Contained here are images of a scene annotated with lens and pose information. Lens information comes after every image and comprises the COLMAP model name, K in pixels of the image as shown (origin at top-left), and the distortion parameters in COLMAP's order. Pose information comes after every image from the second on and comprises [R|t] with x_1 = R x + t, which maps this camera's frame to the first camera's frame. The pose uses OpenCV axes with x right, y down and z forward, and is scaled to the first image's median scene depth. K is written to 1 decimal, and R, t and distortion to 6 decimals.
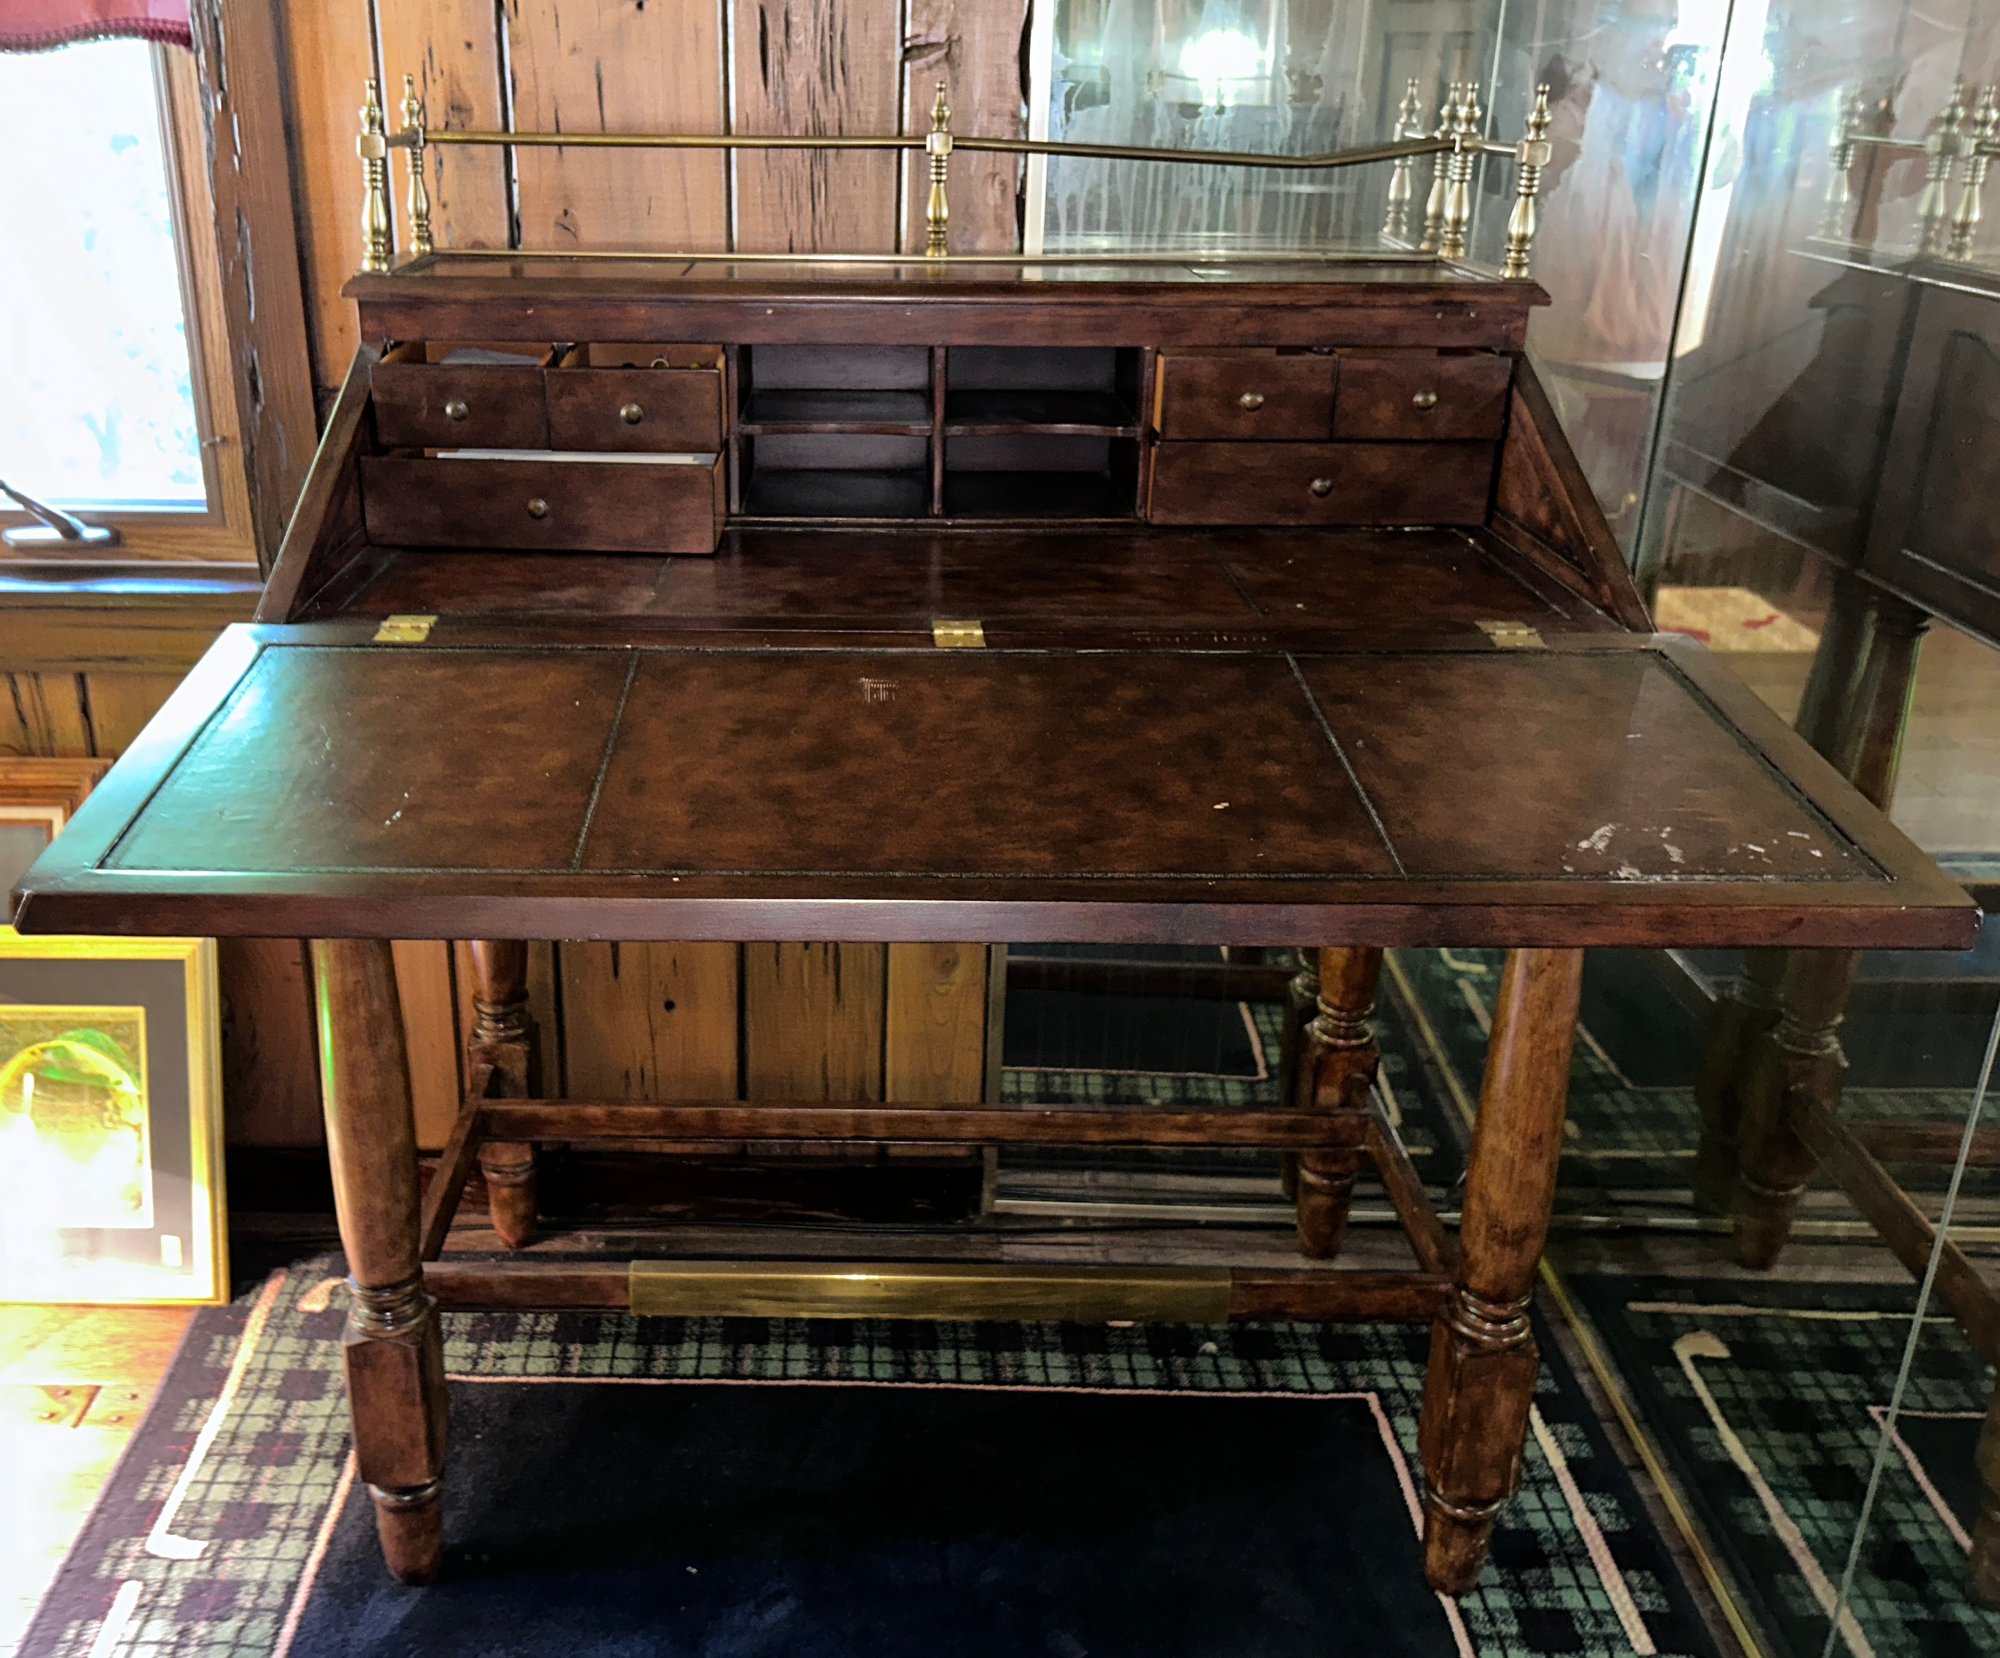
lens RADIAL K [[1922.4, 0, 842.0], [0, 1922.4, 851.7], [0, 0, 1]] dist [0.036856, -0.056433]
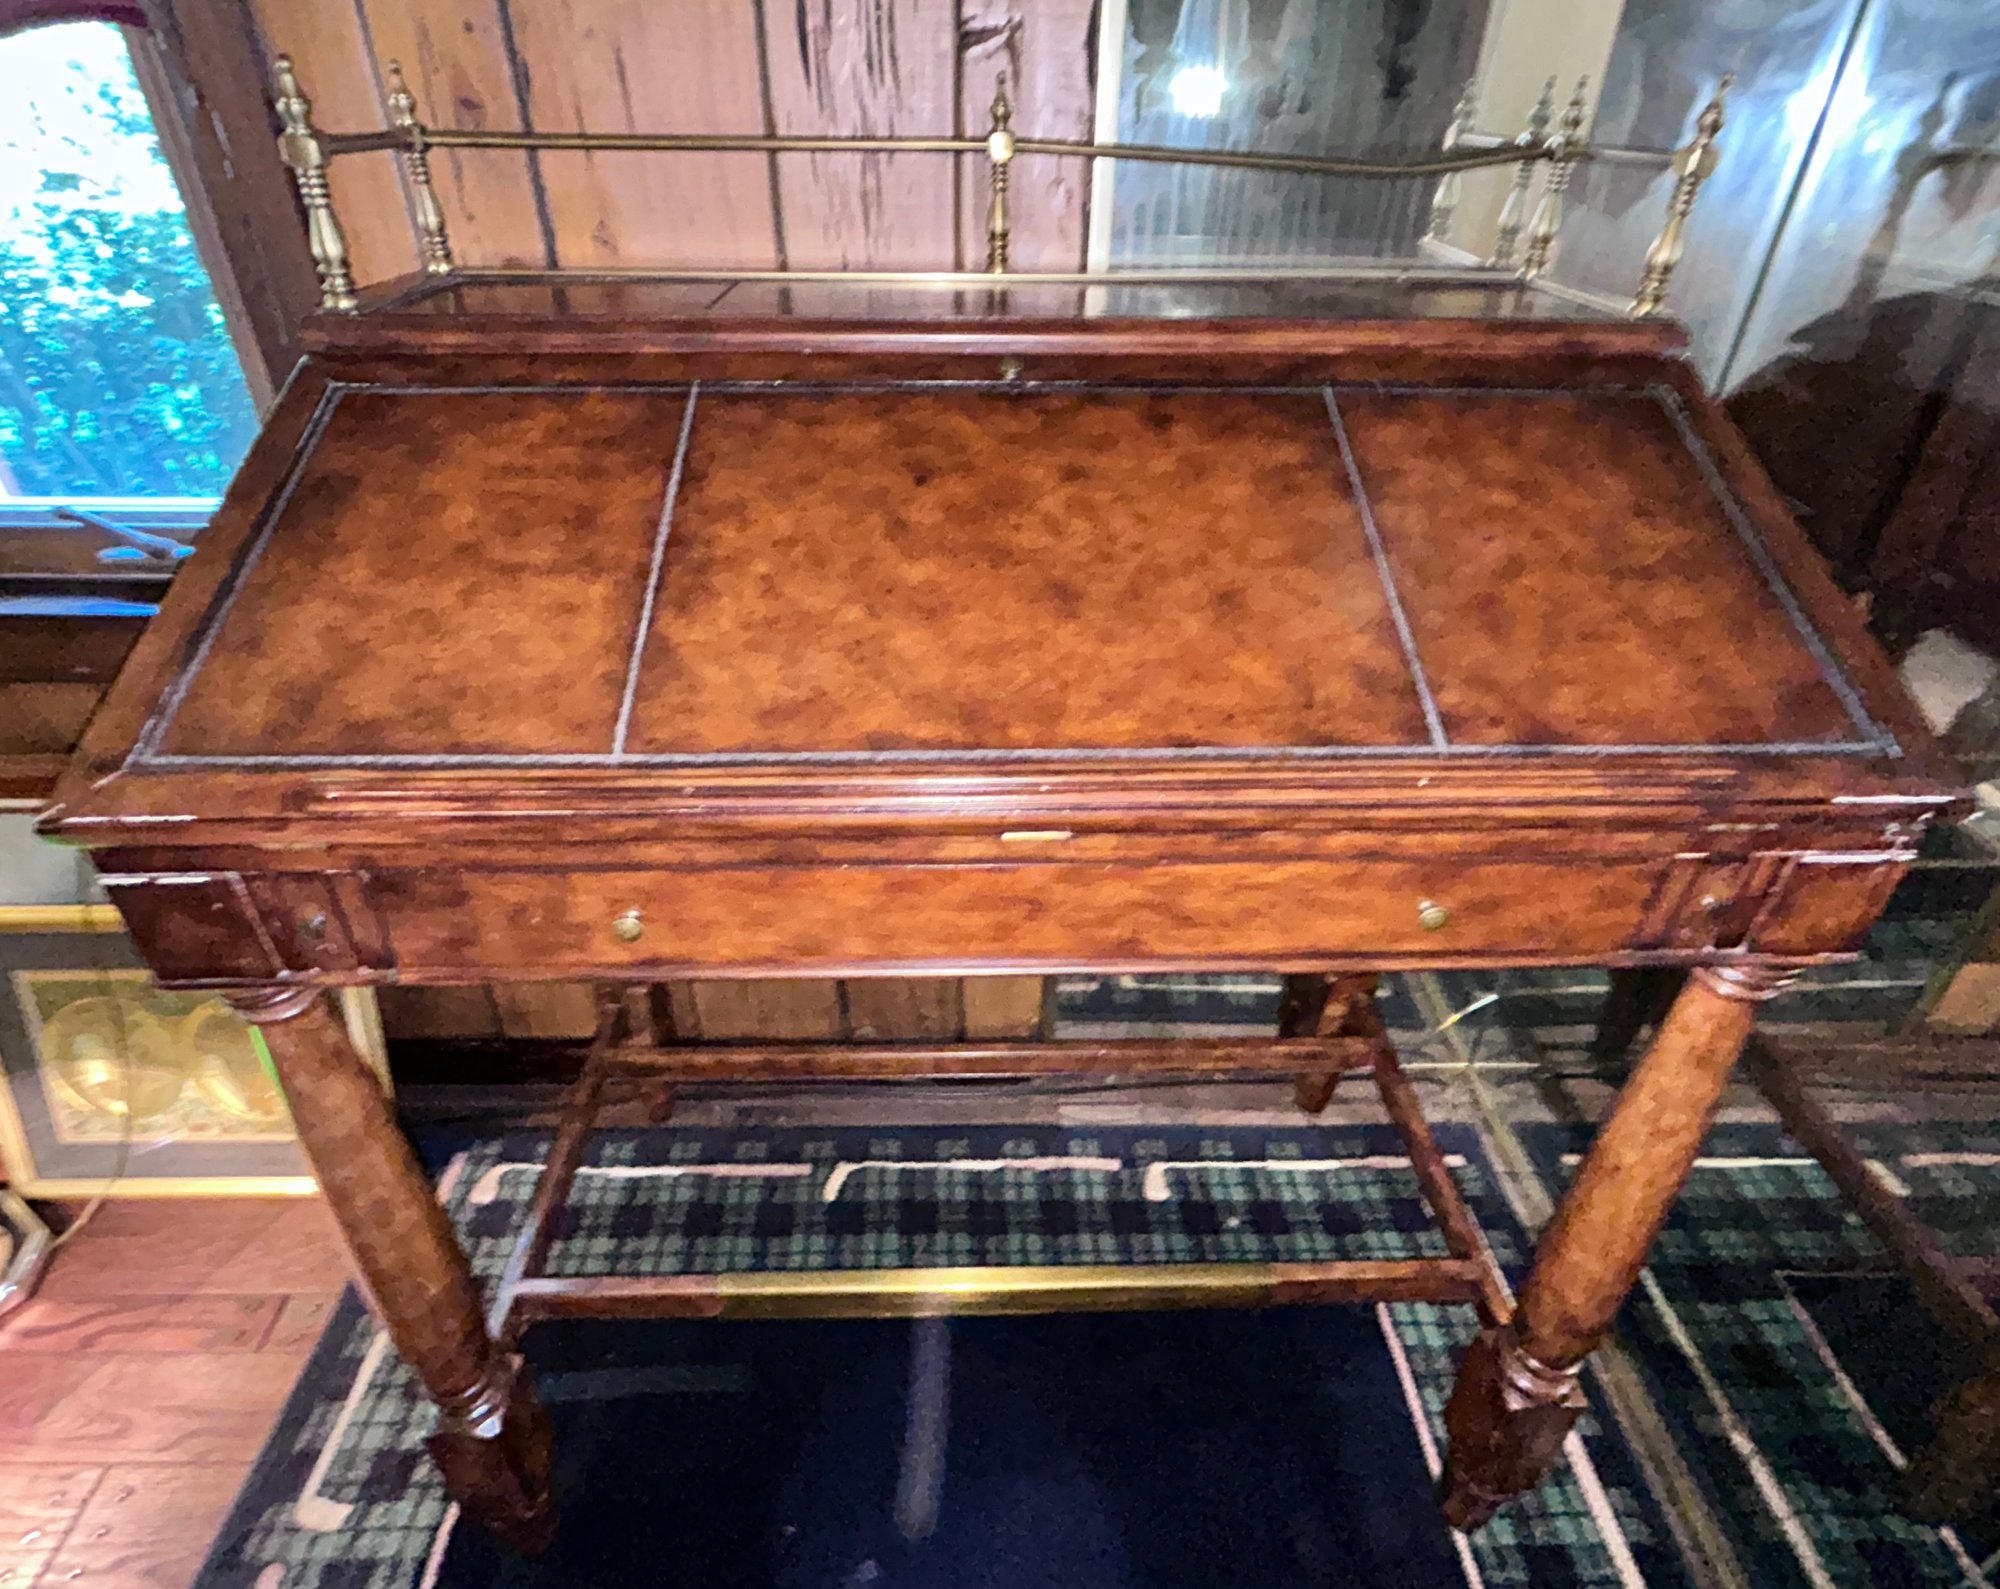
lens RADIAL K [[1082.0, 0, 986.7], [0, 1082.0, 753.2], [0, 0, 1]] dist [-0.027601, 0.021445]
pose [[0.999168, -0.017636, 0.036780, 0.020043], [0.011382, 0.986428, 0.163798, -0.163779], [-0.039170, -0.163243, 0.985808, 0.443678]]
